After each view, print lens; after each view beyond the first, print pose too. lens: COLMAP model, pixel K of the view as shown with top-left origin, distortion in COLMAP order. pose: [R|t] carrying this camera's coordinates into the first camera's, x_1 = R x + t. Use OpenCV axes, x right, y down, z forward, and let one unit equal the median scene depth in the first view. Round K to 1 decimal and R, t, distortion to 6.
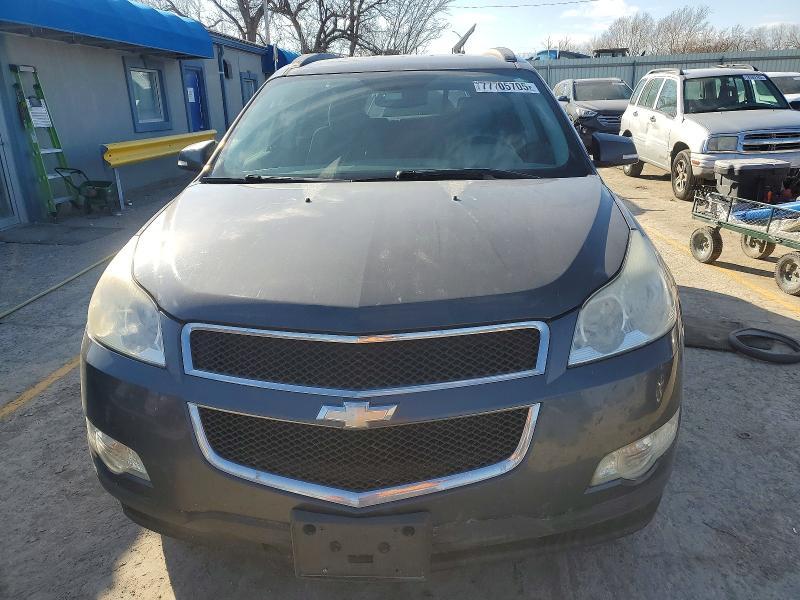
lens RADIAL K [[626.9, 0, 399.6], [0, 626.9, 298.9], [0, 0, 1]] dist [0.004943, 0.020484]
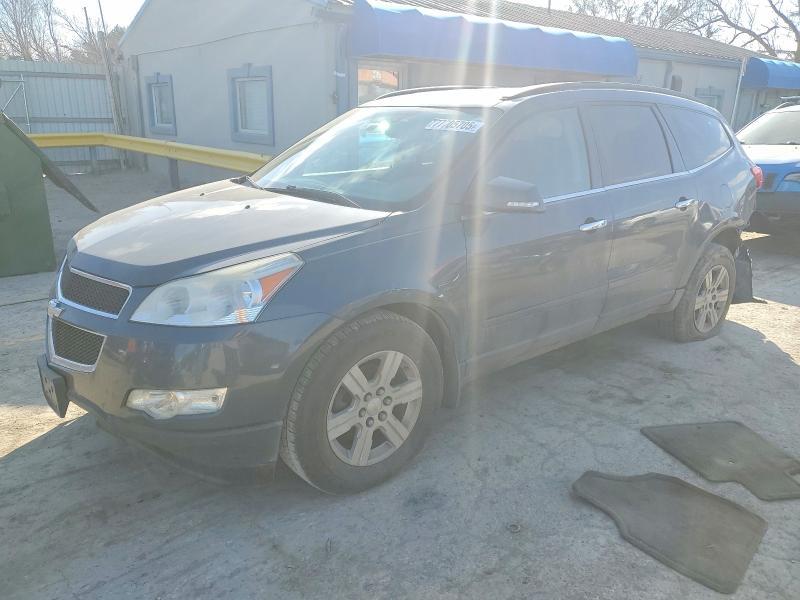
lens RADIAL K [[626.9, 0, 398.2], [0, 626.9, 301.0], [0, 0, 1]] dist [0.004943, 0.020484]
pose [[0.670829, 0.242021, -0.701010, 1.220881], [-0.250173, 0.963694, 0.093310, -0.164459], [0.698142, 0.112779, 0.707021, 0.280657]]
